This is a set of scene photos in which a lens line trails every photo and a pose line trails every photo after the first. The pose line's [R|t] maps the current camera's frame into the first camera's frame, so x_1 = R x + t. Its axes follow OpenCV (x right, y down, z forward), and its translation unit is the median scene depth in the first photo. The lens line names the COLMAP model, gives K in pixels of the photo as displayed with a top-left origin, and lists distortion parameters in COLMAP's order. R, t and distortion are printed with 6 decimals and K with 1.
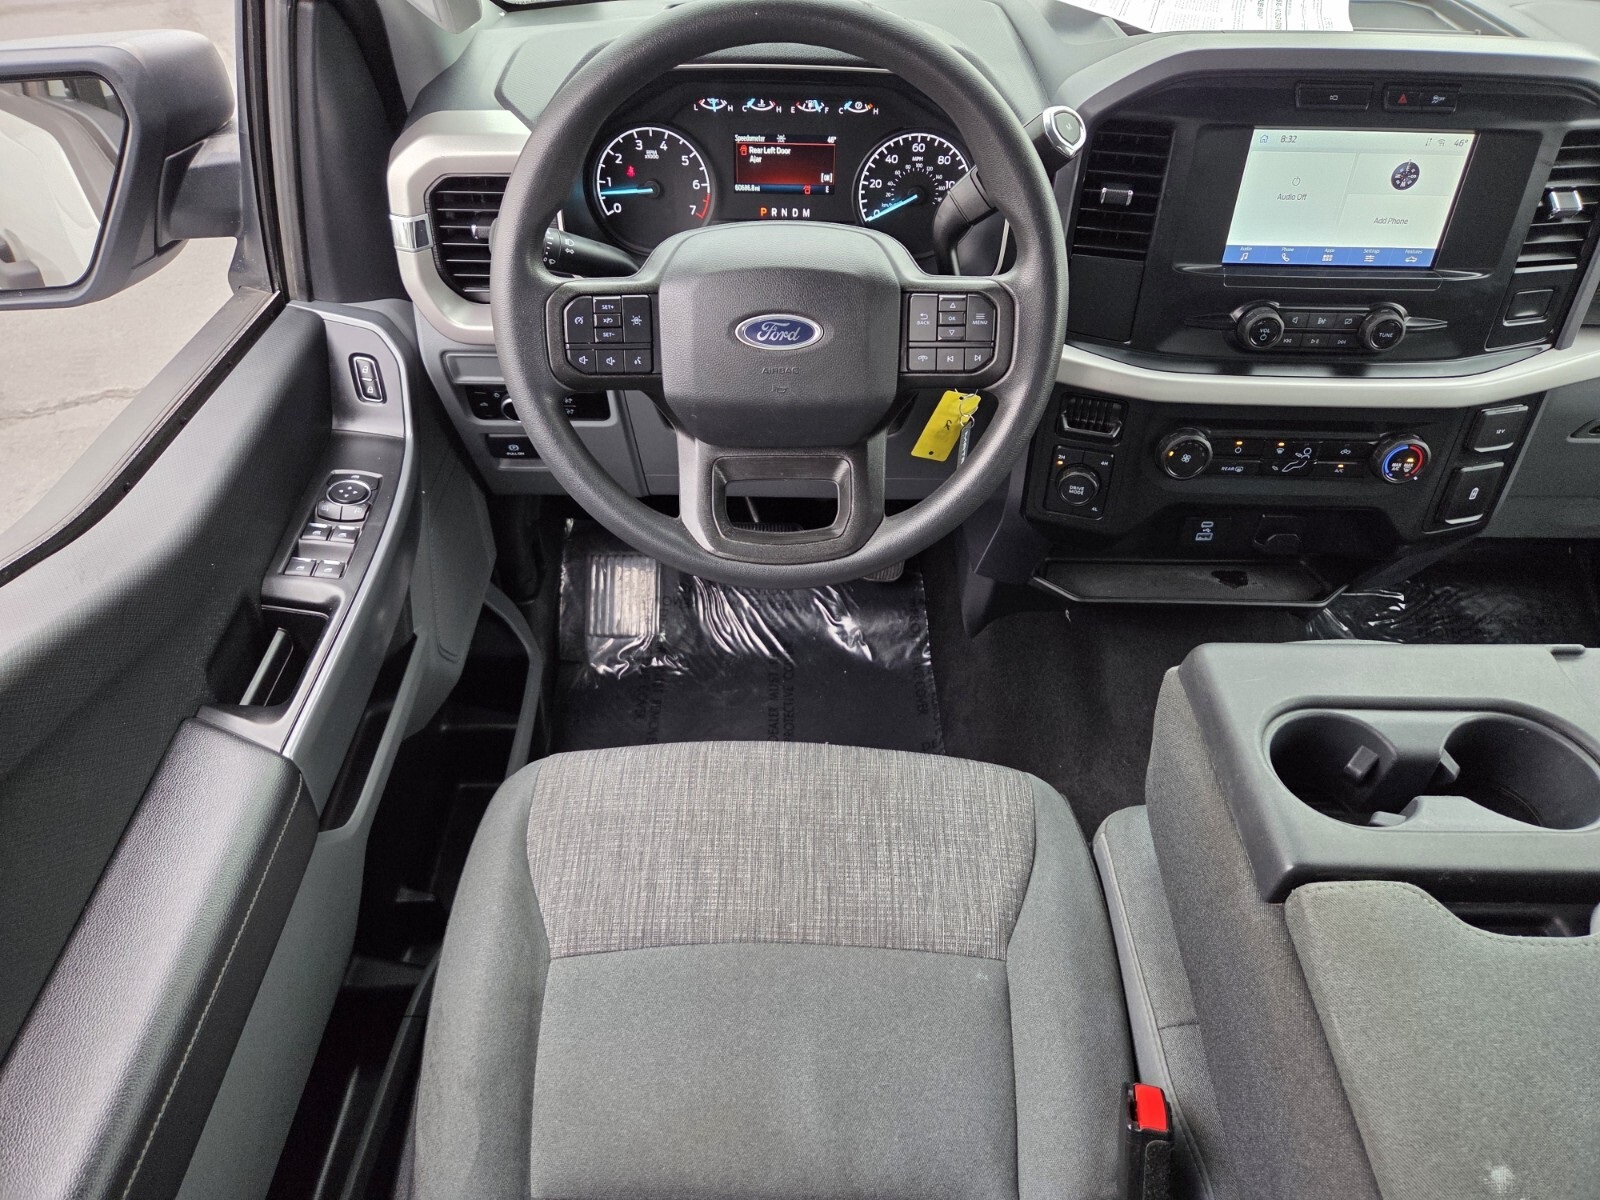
lens RADIAL K [[1107.5, 0, 800.0], [0, 1107.5, 600.0], [0, 0, 1]] dist [0.088245, -0.081234]
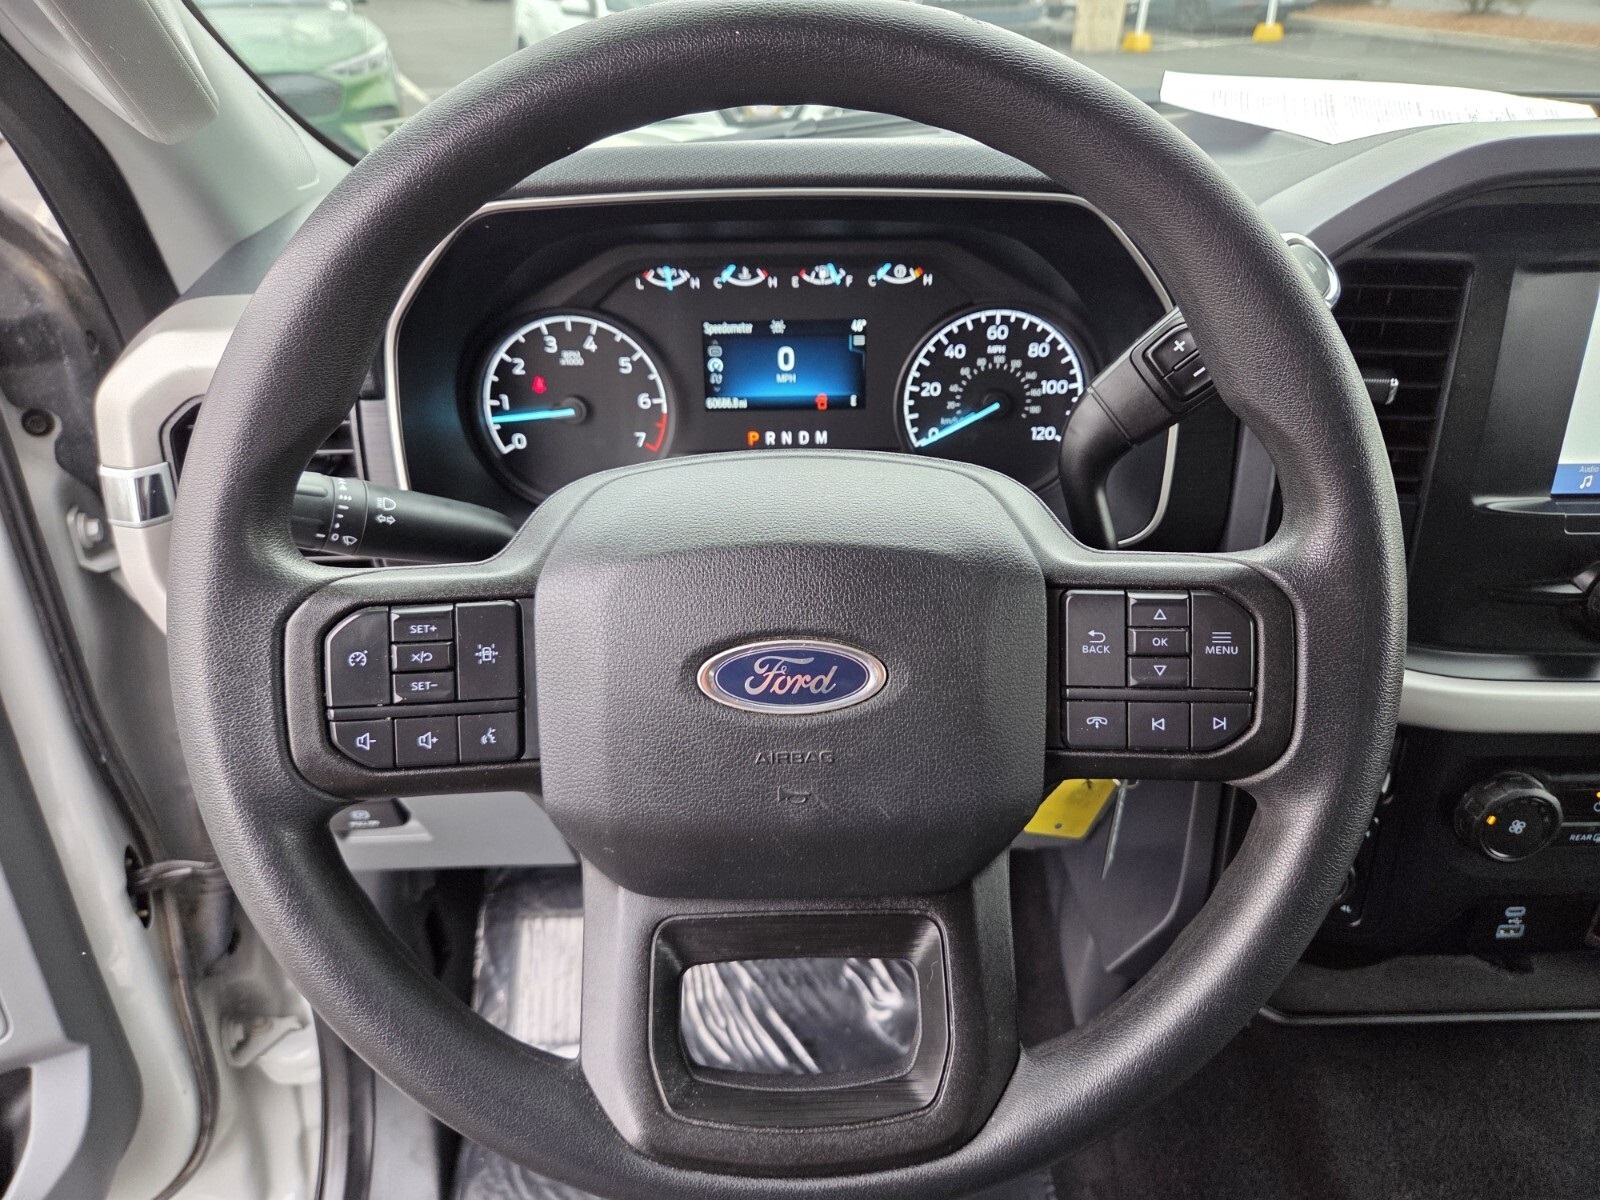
lens RADIAL K [[1107.5, 0, 800.0], [0, 1107.5, 600.0], [0, 0, 1]] dist [0.088245, -0.081234]
pose [[0.999359, -0.035749, -0.001705, -0.008762], [0.034698, 0.979438, -0.198738, -0.136971], [0.008775, 0.198552, 0.980051, 0.418011]]
